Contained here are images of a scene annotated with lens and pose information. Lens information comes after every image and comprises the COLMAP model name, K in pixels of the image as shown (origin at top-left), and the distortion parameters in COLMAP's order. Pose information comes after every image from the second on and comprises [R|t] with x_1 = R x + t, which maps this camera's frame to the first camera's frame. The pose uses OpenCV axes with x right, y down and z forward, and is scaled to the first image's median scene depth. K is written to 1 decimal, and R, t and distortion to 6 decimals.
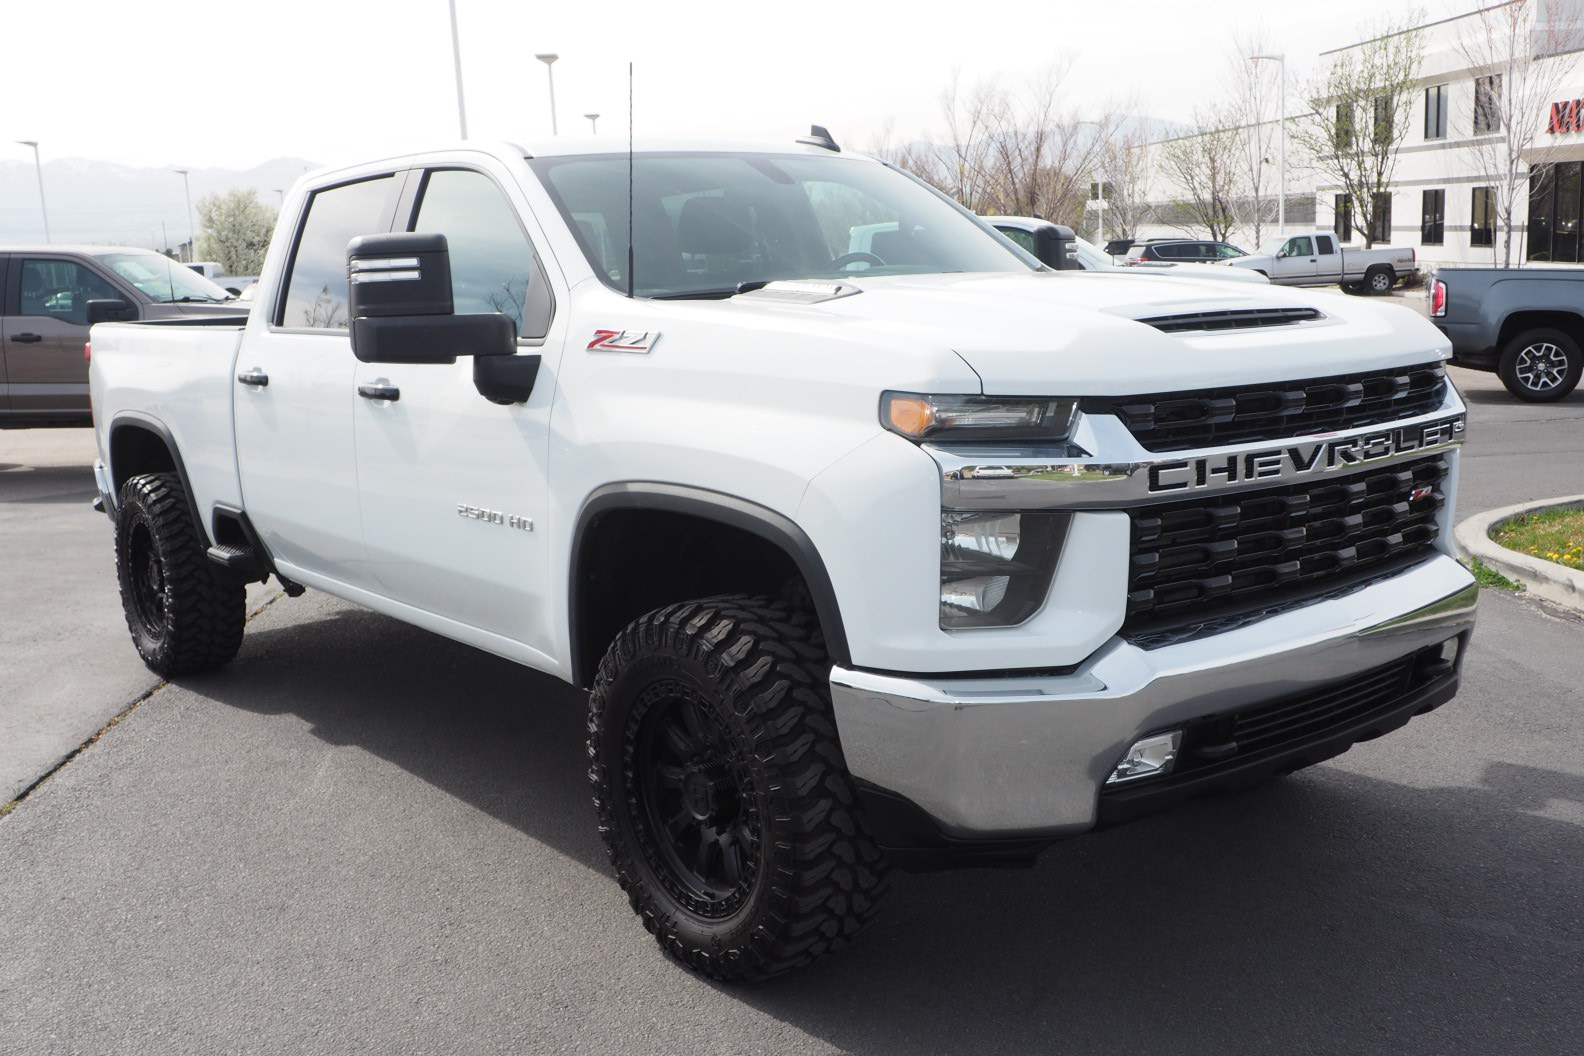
lens RADIAL K [[1620.0, 0, 791.9], [0, 1620.0, 528.0], [0, 0, 1]] dist [-0.018648, 0.000000]
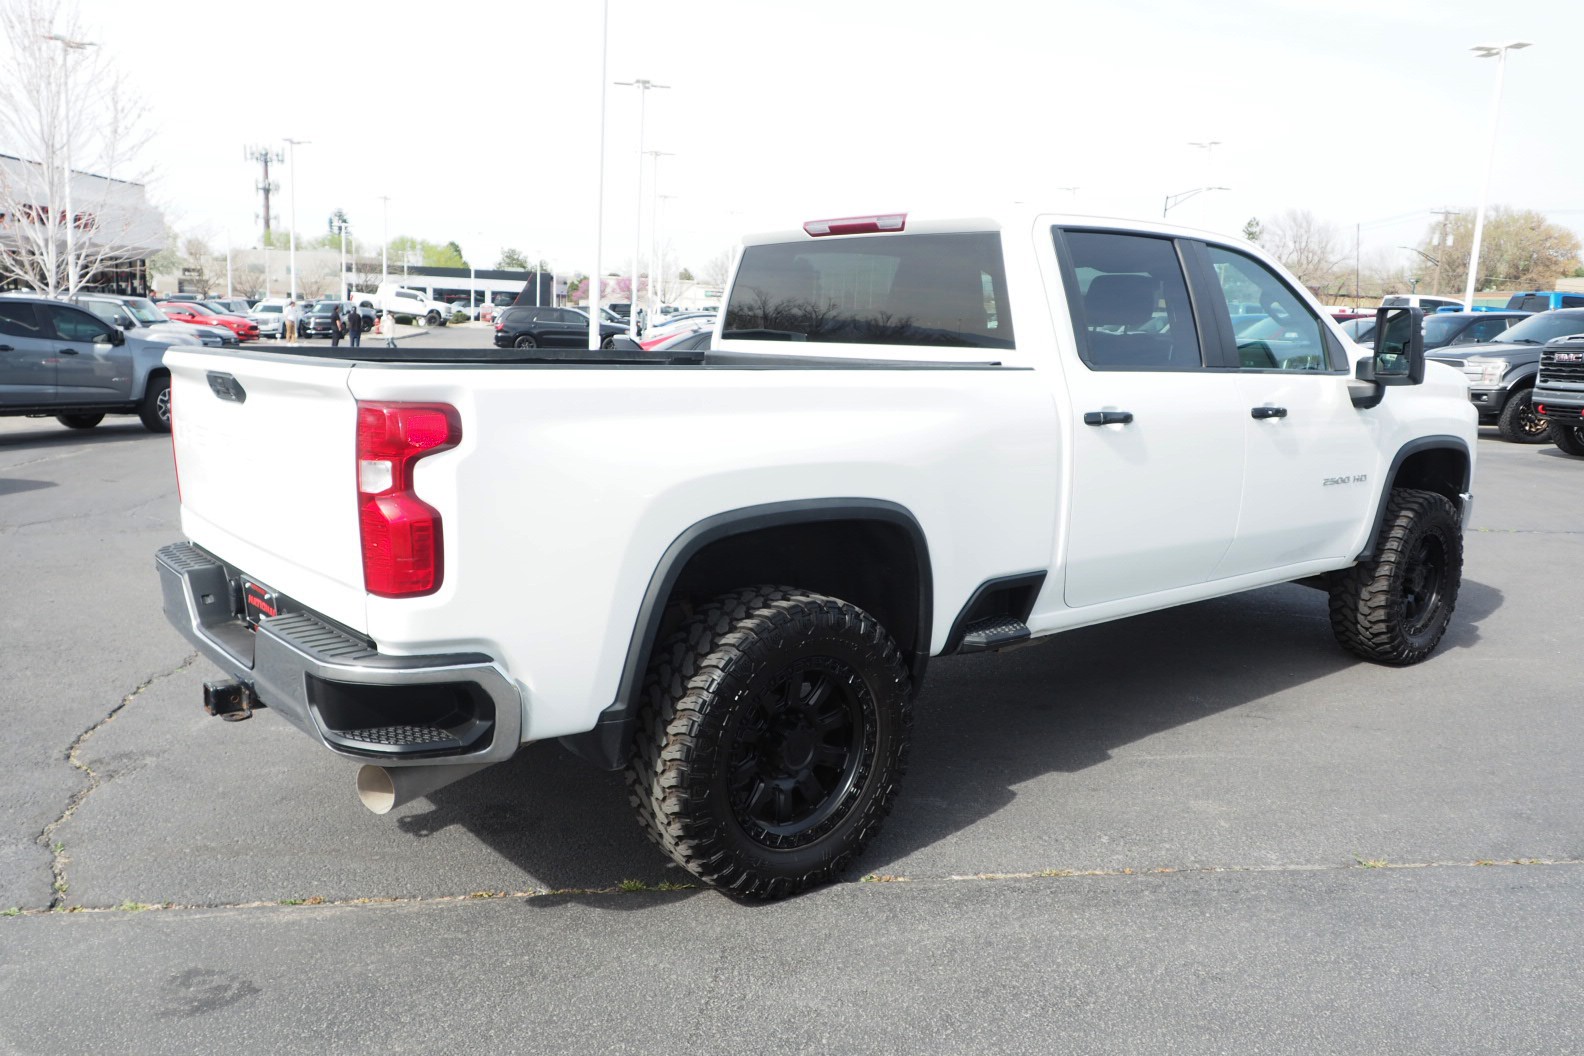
lens RADIAL K [[1215.3, 0, 787.0], [0, 1215.3, 529.5], [0, 0, 1]] dist [-0.045981, 0.021839]
pose [[-0.045101, -0.127715, 0.990785, -0.144227], [0.131984, 0.982338, 0.132634, -0.020365], [-0.990225, 0.136749, -0.027448, 0.167663]]
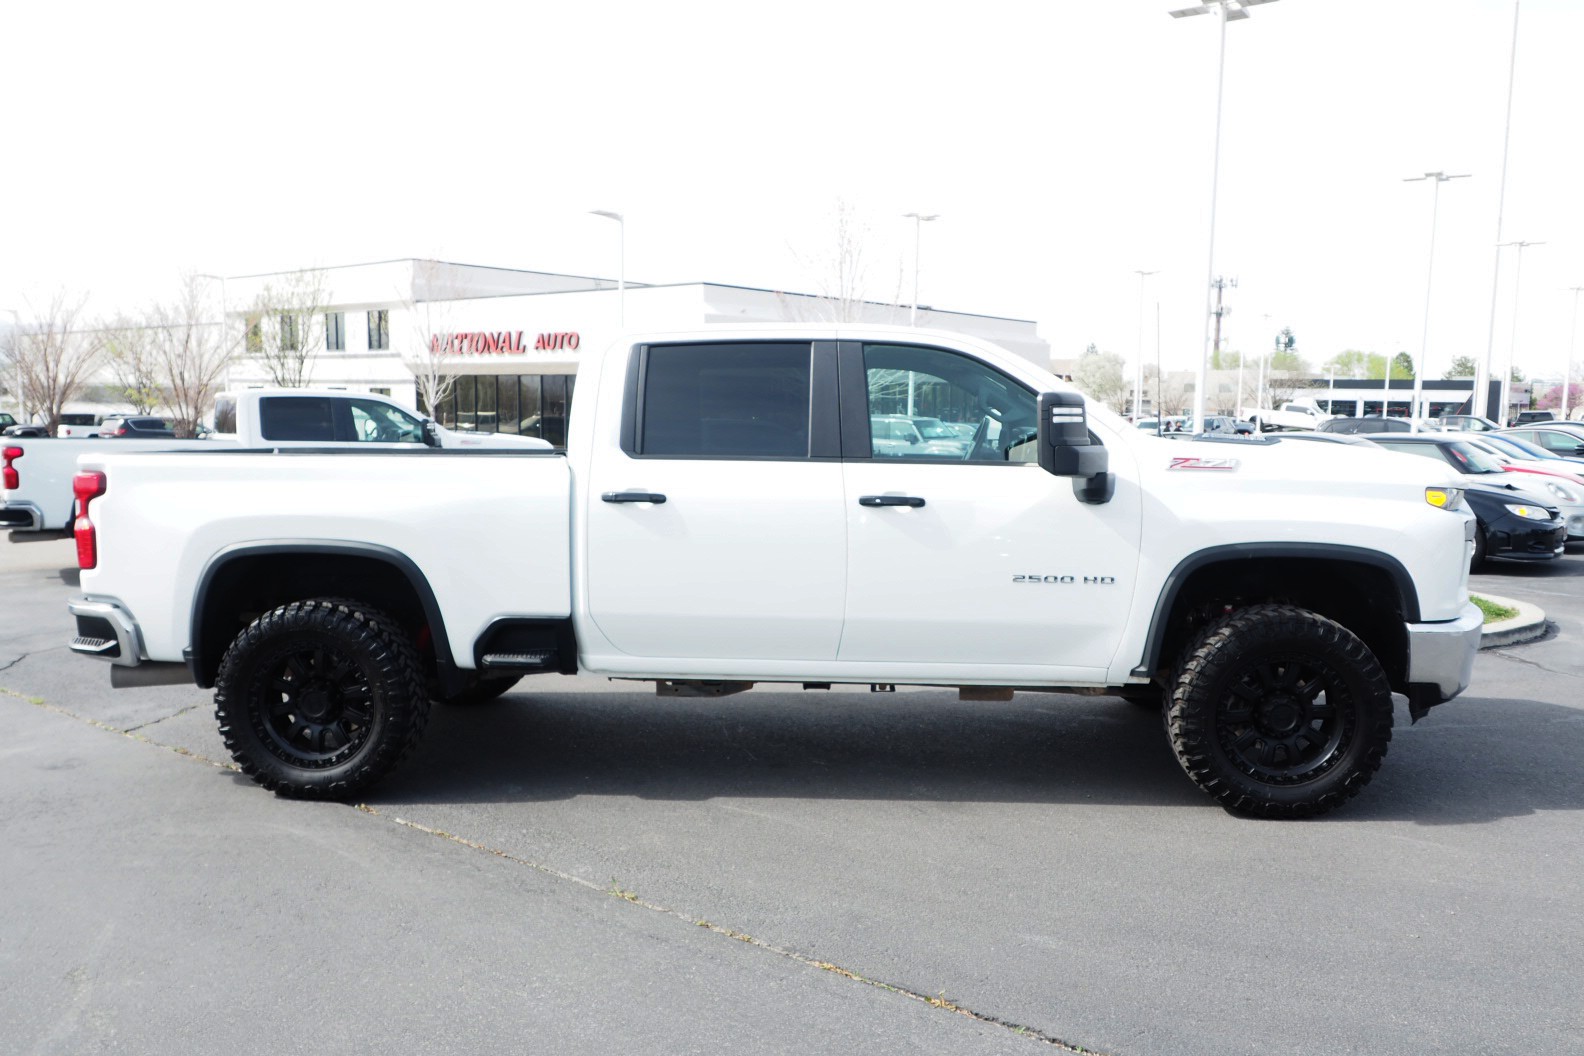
lens RADIAL K [[1215.3, 0, 806.3], [0, 1215.3, 531.8], [0, 0, 1]] dist [-0.045981, 0.021839]
pose [[0.654759, -0.023407, 0.755475, -0.125666], [0.090913, 0.994703, -0.047974, -0.001943], [-0.750350, 0.100094, 0.653418, 0.045461]]
